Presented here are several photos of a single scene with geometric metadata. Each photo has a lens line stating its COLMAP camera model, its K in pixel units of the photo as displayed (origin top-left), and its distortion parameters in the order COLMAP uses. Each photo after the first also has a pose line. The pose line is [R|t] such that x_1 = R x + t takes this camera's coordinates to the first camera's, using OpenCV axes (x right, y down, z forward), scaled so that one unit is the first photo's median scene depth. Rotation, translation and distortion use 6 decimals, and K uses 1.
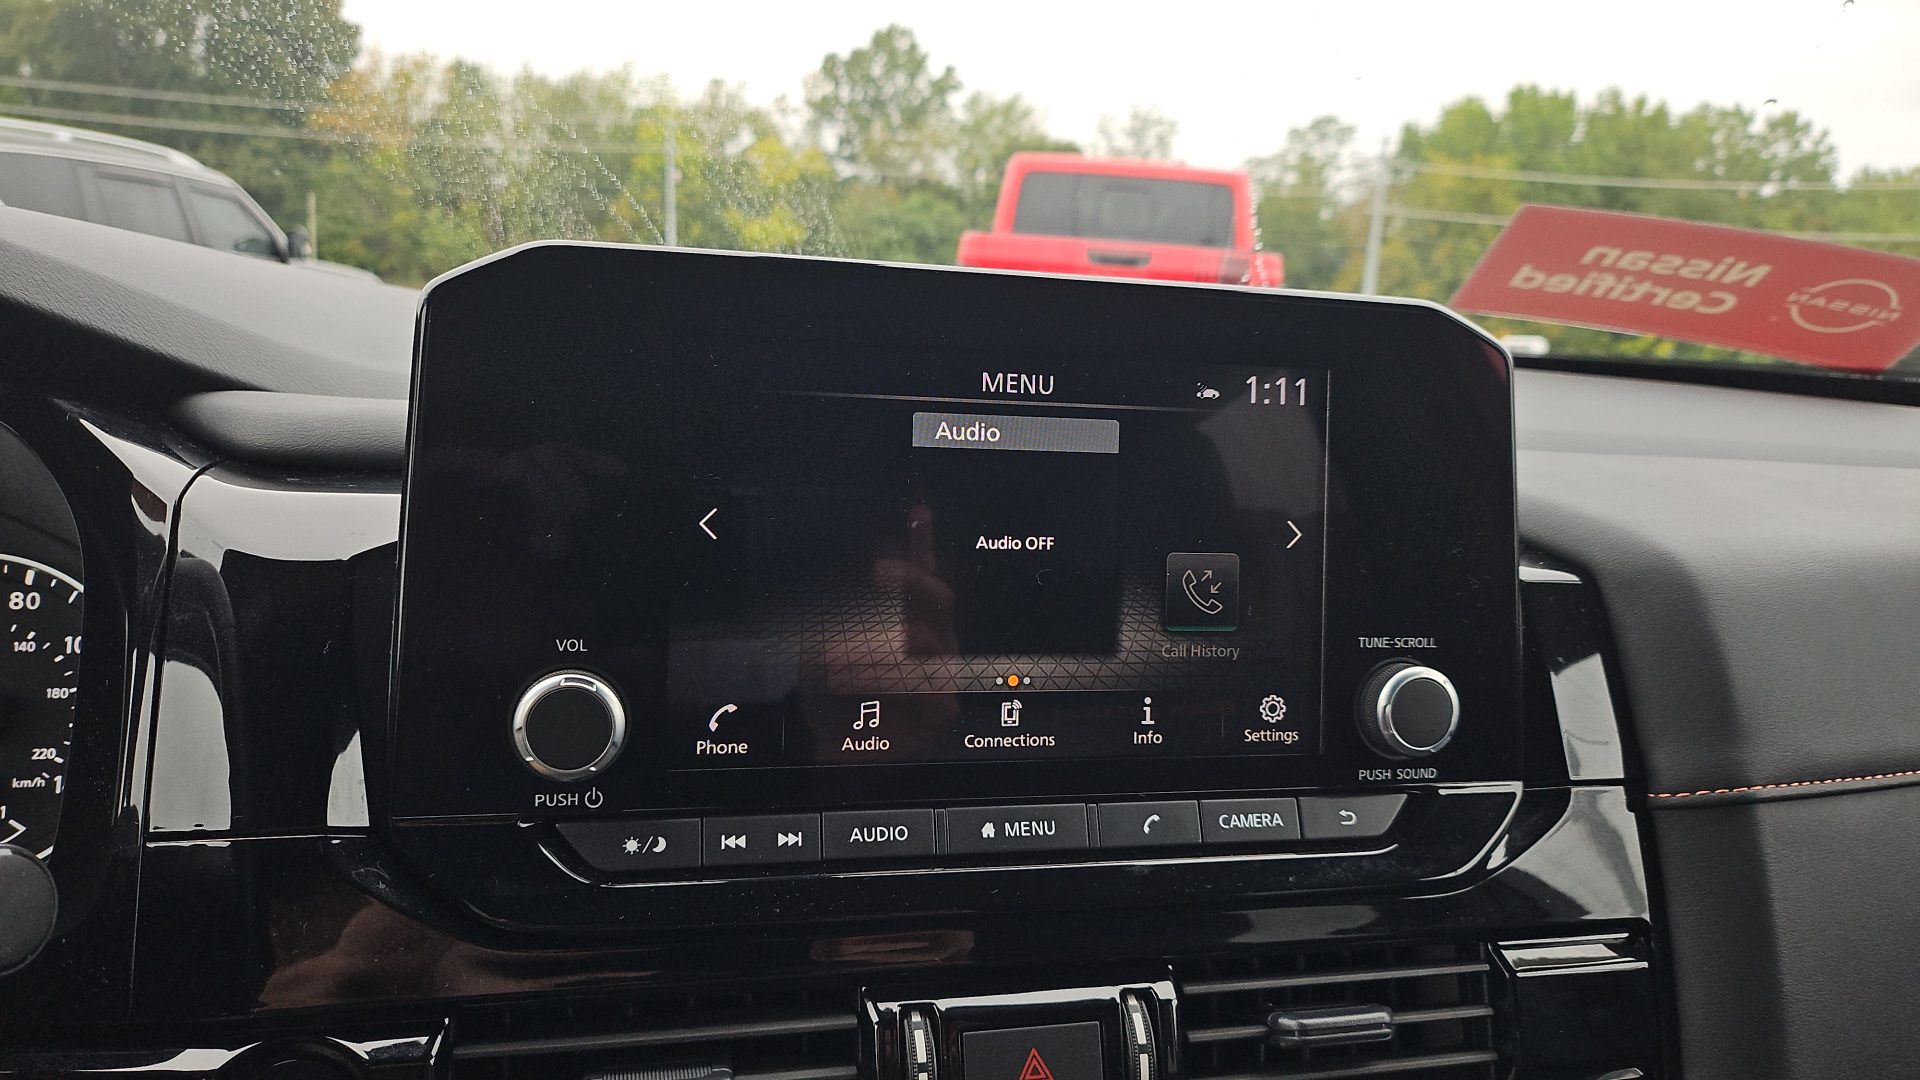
lens RADIAL K [[1348.8, 0, 965.3], [0, 1348.8, 550.5], [0, 0, 1]] dist [0.063413, -0.069544]
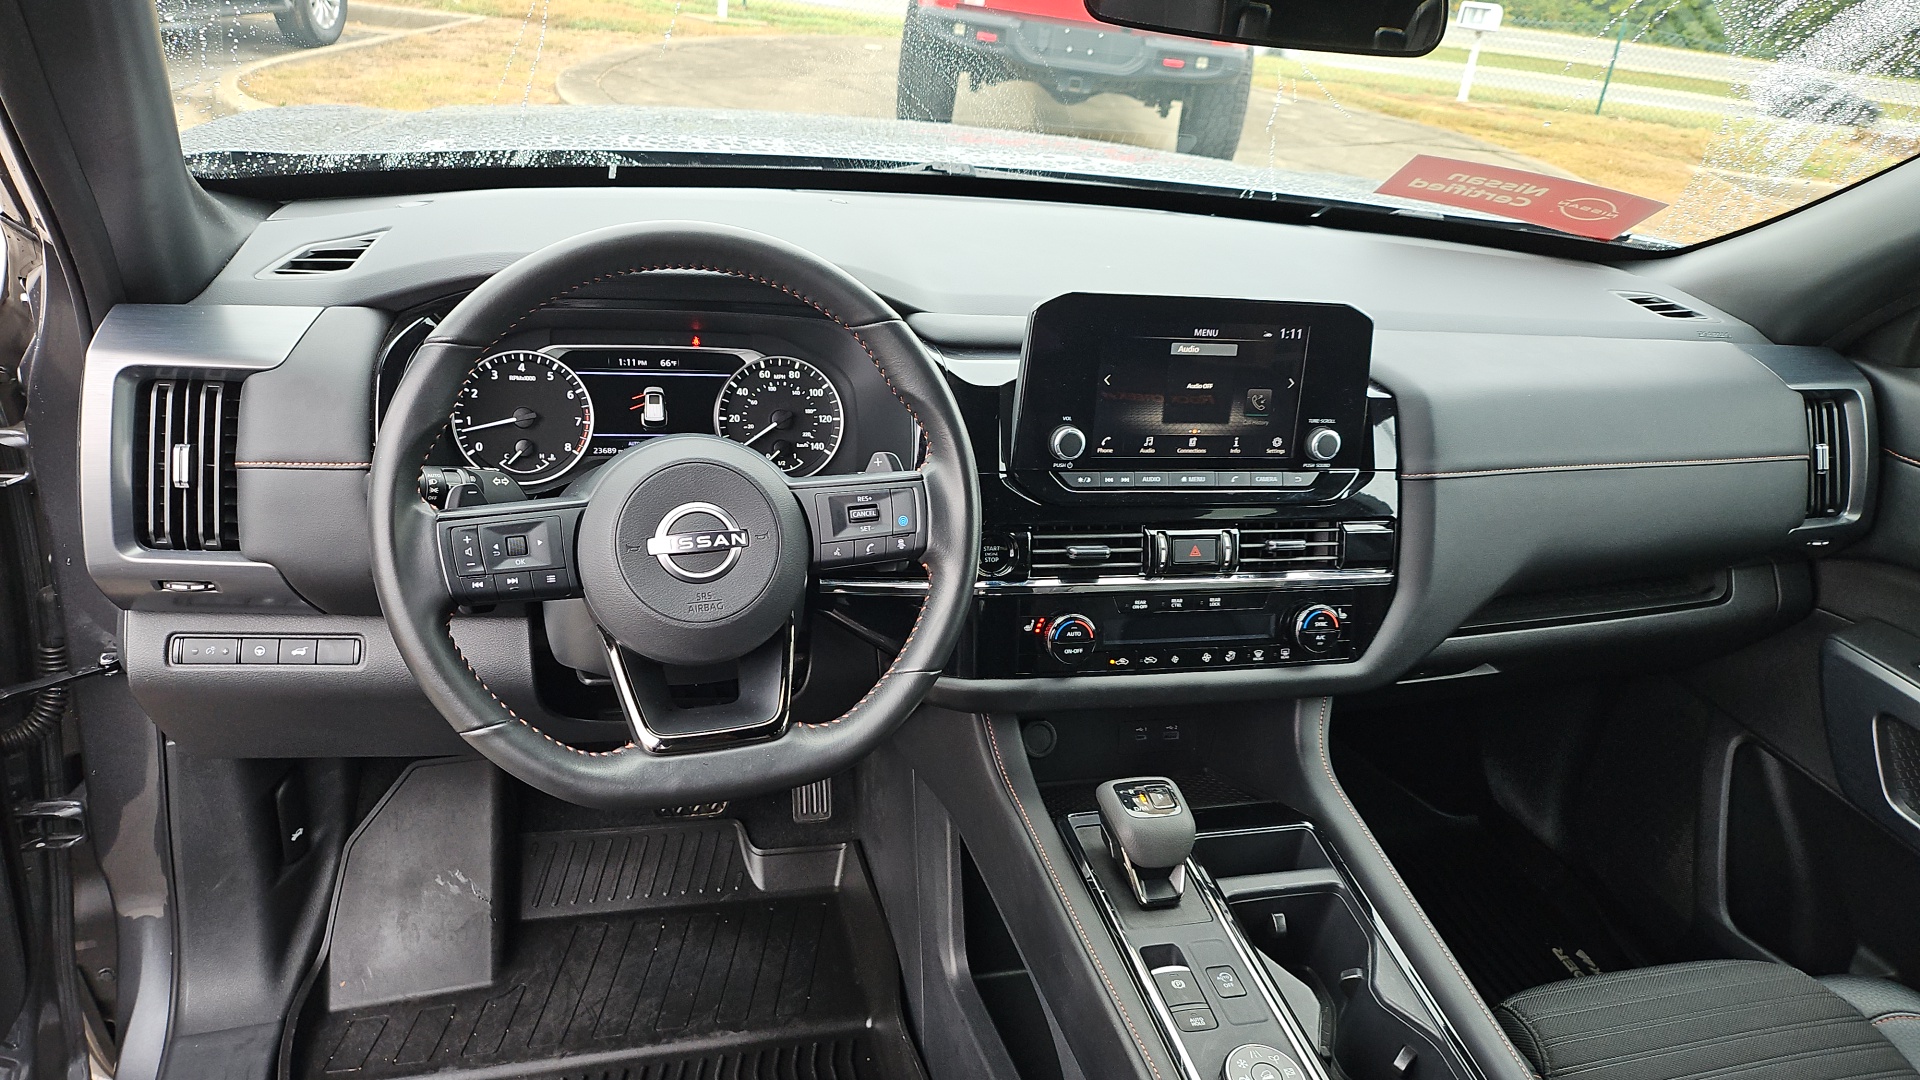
lens RADIAL K [[1348.8, 0, 950.1], [0, 1348.8, 531.8], [0, 0, 1]] dist [0.063413, -0.069544]
pose [[0.997923, 0.038652, 0.051538, -0.629272], [-0.050223, 0.967808, 0.246628, -0.386942], [-0.040346, -0.248704, 0.967739, -1.872697]]
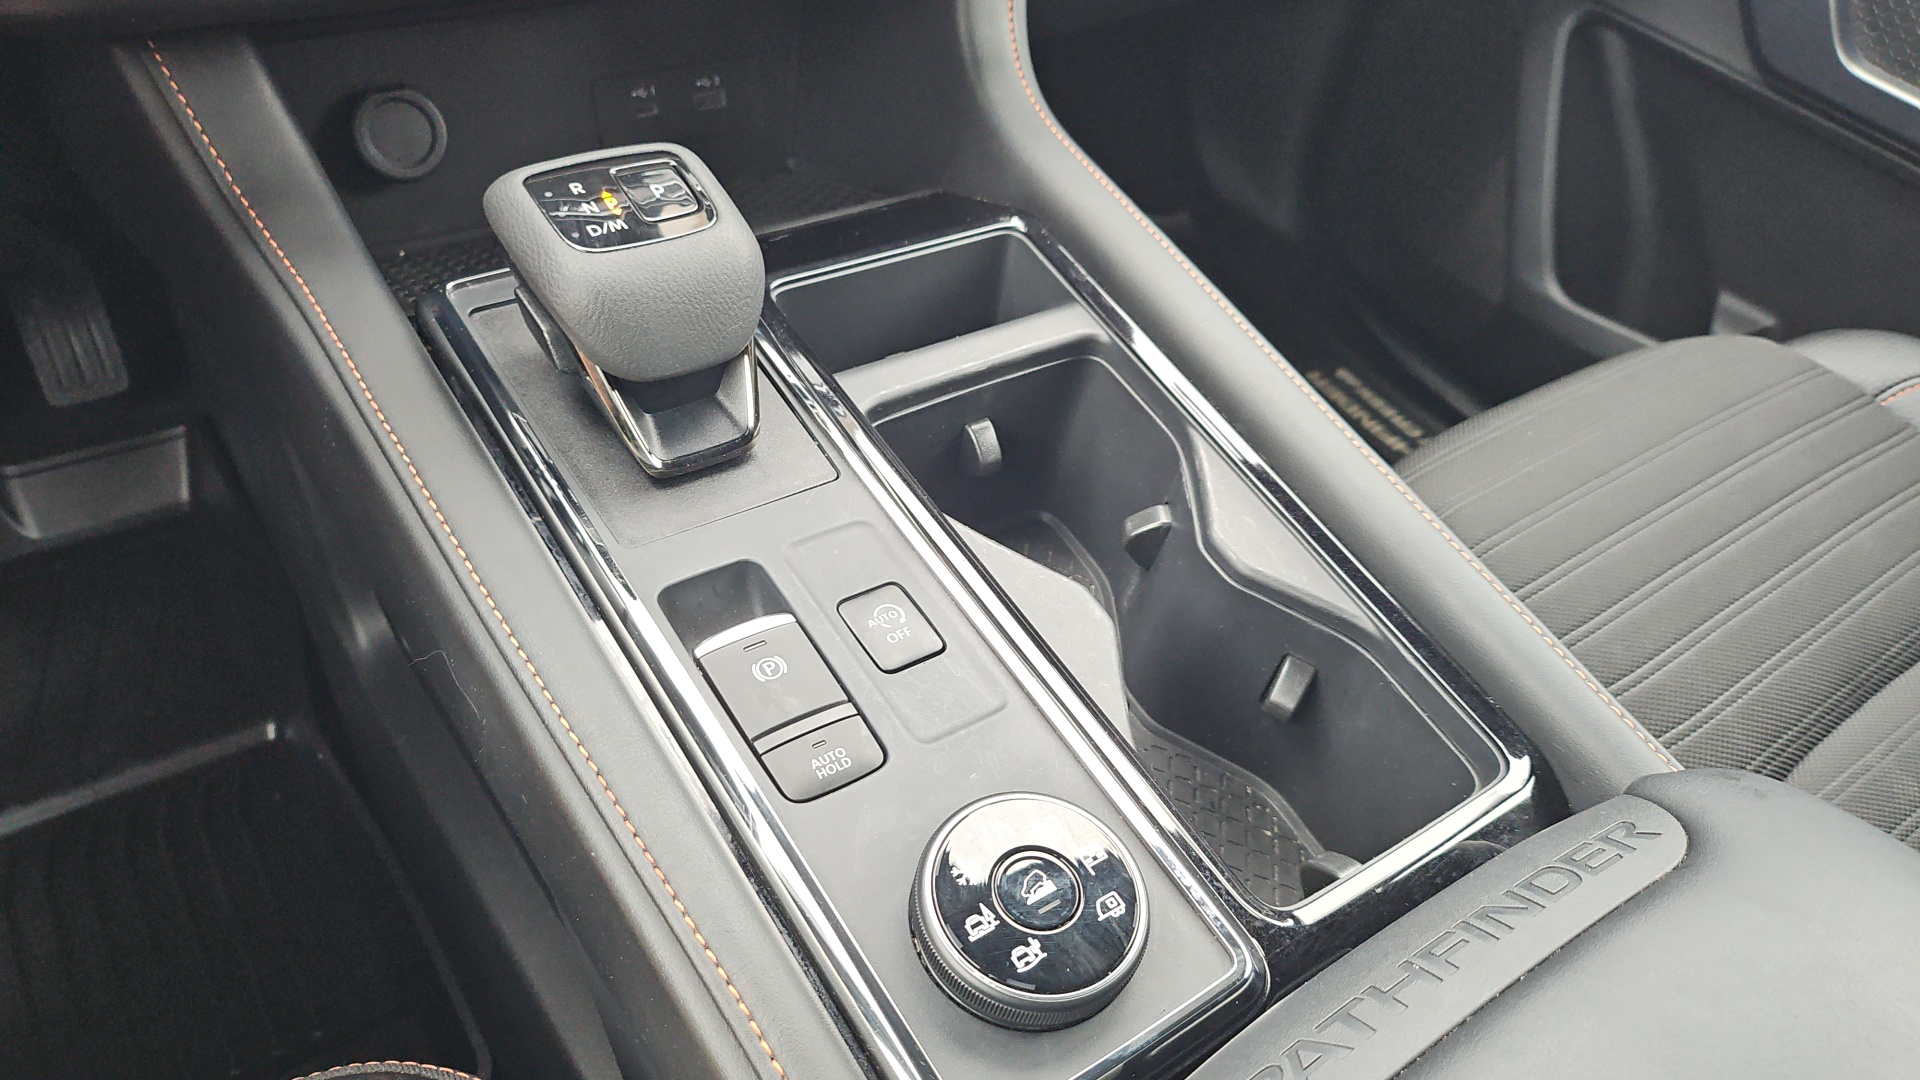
lens RADIAL K [[1348.8, 0, 968.6], [0, 1348.8, 521.1], [0, 0, 1]] dist [0.063413, -0.069544]
pose [[0.931737, -0.189001, 0.310071, -0.184343], [-0.017859, 0.828996, 0.558970, 0.423121], [-0.362693, -0.526351, 0.769031, -0.364007]]
